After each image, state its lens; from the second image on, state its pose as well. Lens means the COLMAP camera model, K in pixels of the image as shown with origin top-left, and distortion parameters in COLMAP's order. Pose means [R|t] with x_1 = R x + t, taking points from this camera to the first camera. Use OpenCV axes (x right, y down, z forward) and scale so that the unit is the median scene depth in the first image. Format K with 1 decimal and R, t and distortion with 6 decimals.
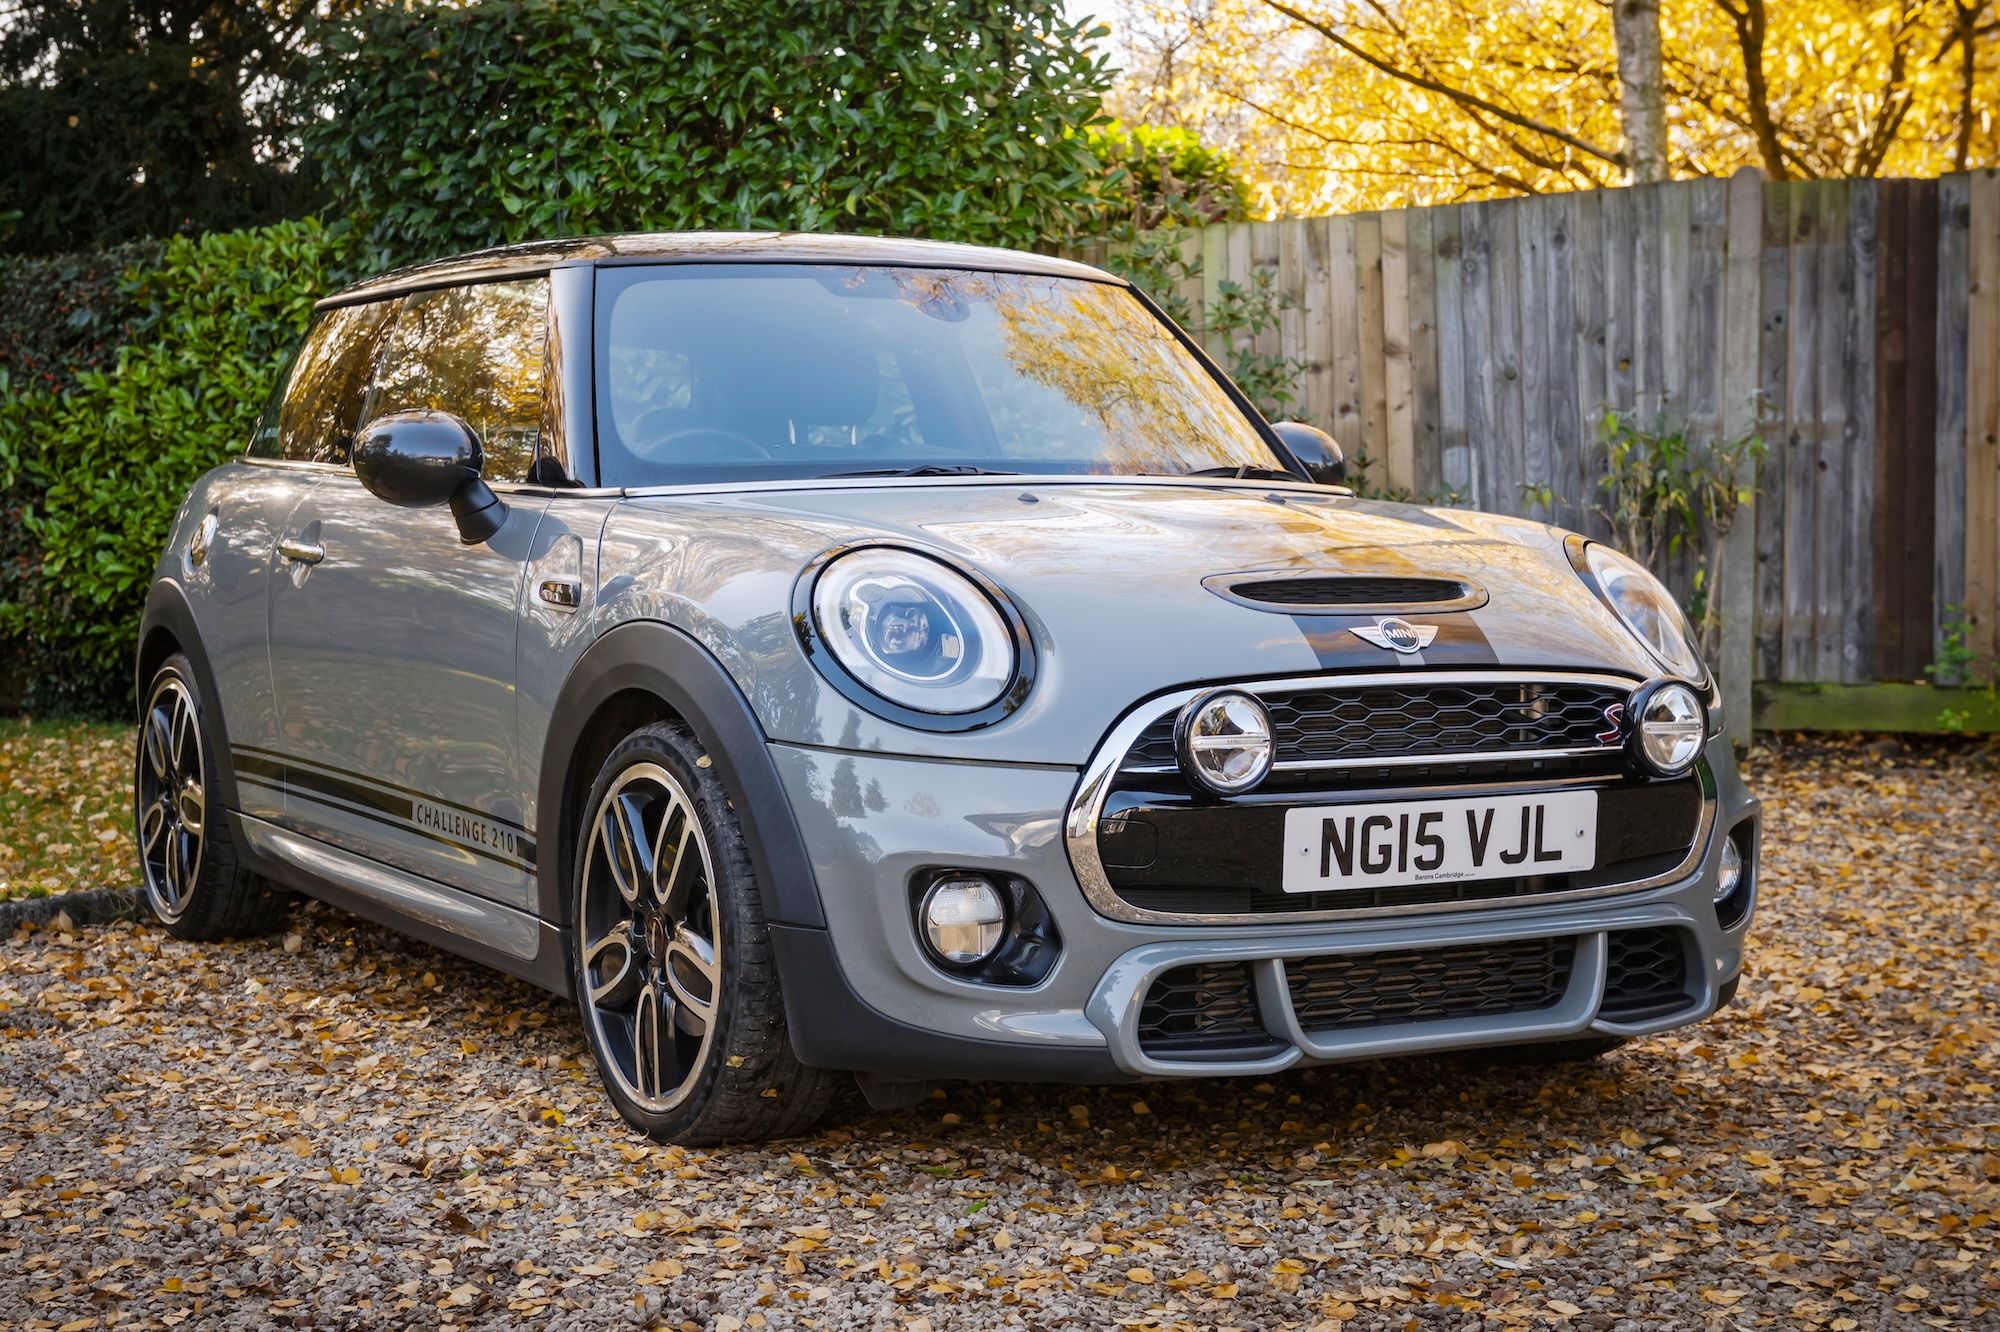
lens RADIAL K [[3215.6, 0, 1000.0], [0, 3215.6, 666.0], [0, 0, 1]] dist [0.022135, 0.035574]
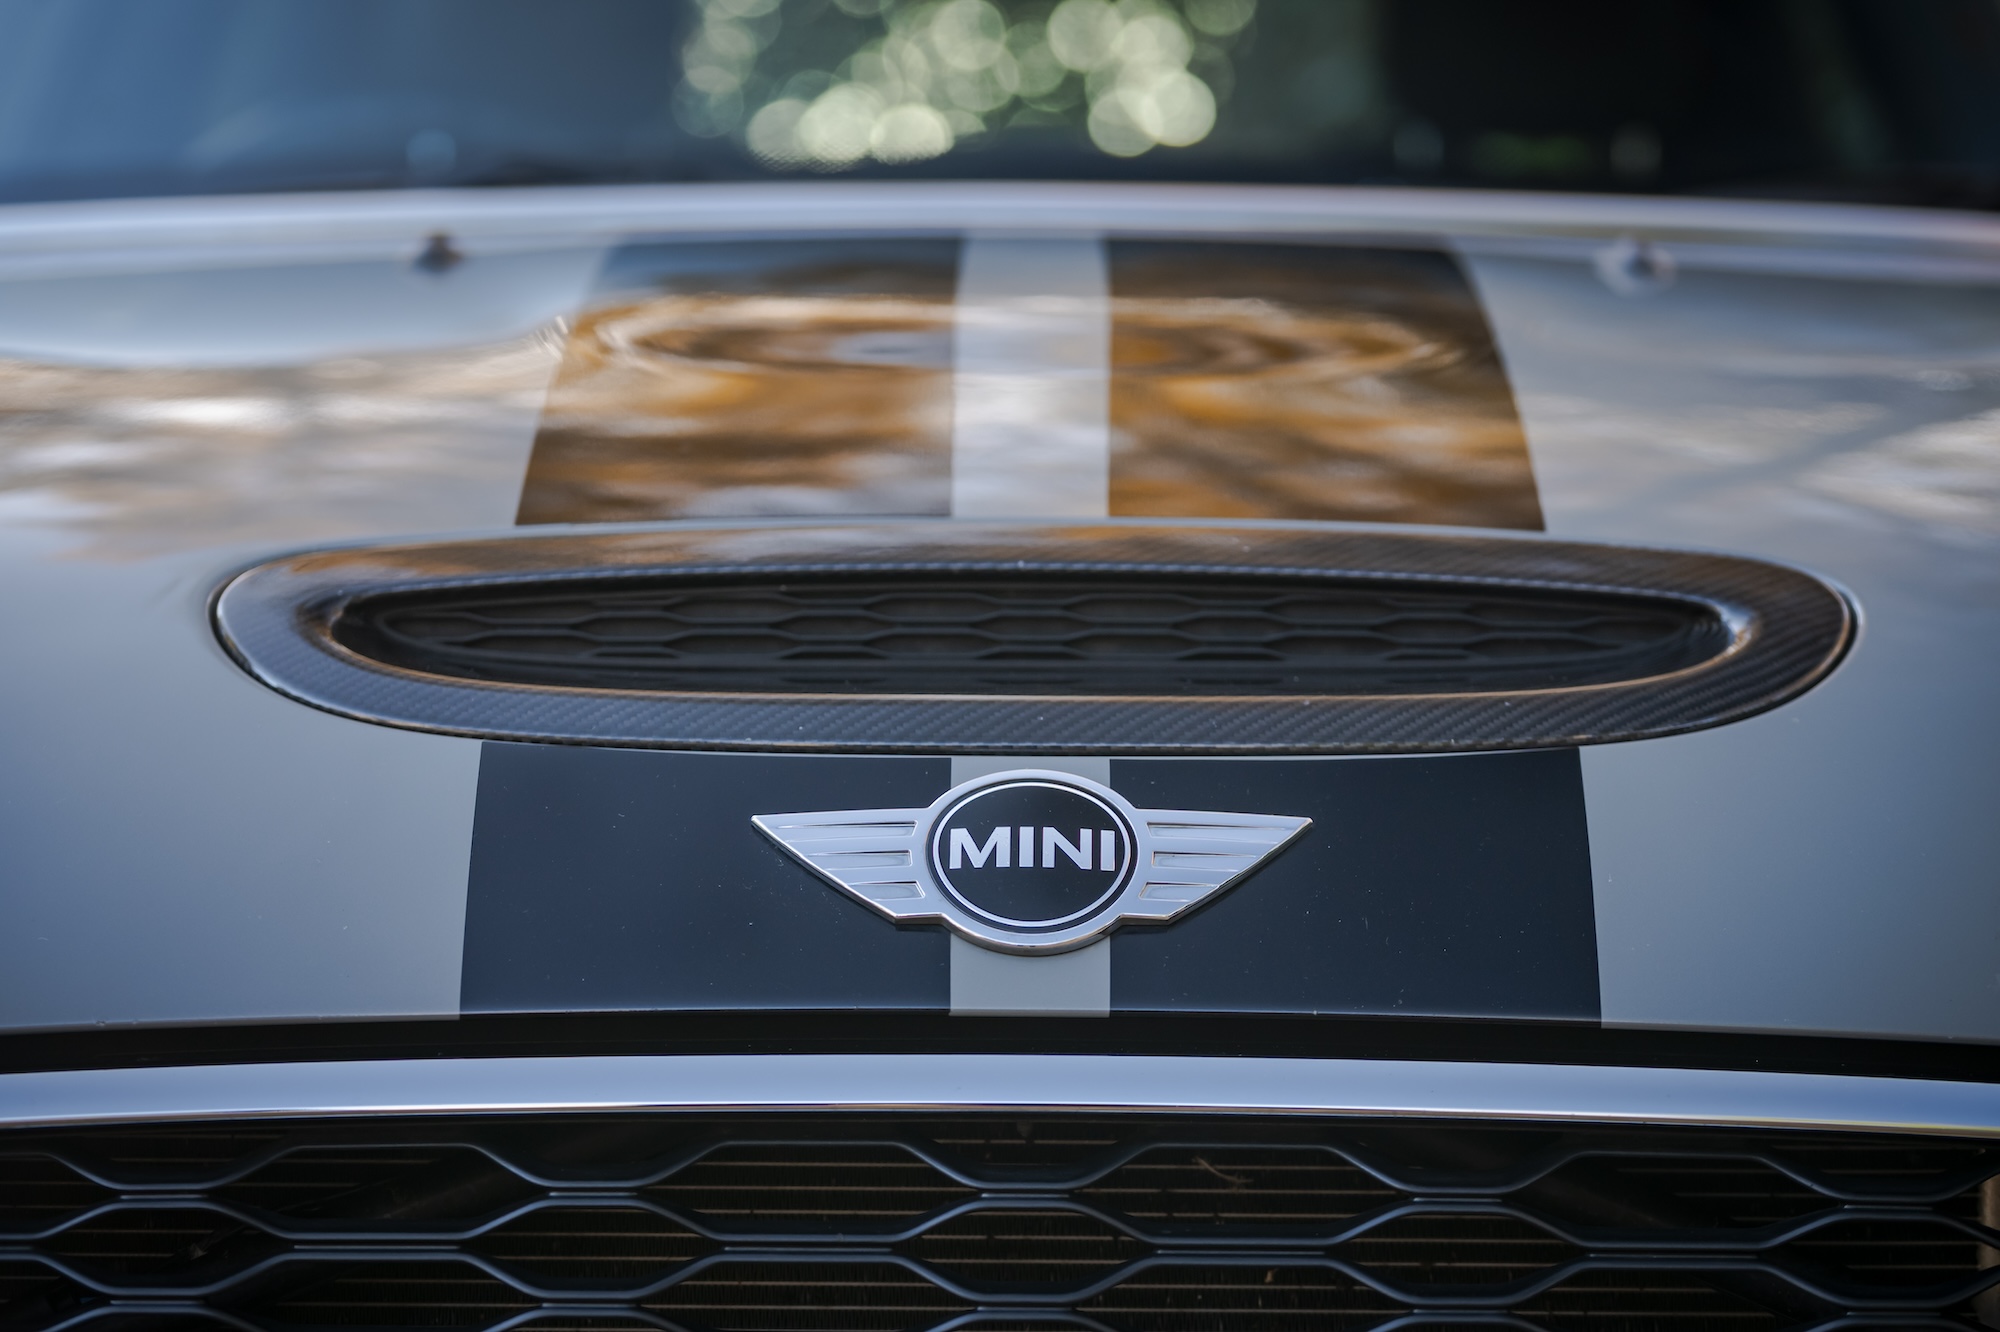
lens RADIAL K [[5836.0, 0, 1000.0], [0, 5836.0, 666.0], [0, 0, 1]] dist [-0.051120, -0.522366]
pose [[0.868676, 0.014573, -0.495167, 0.296444], [-0.030295, 0.999259, -0.023738, -0.012553], [0.494454, 0.035622, 0.868473, 0.686185]]
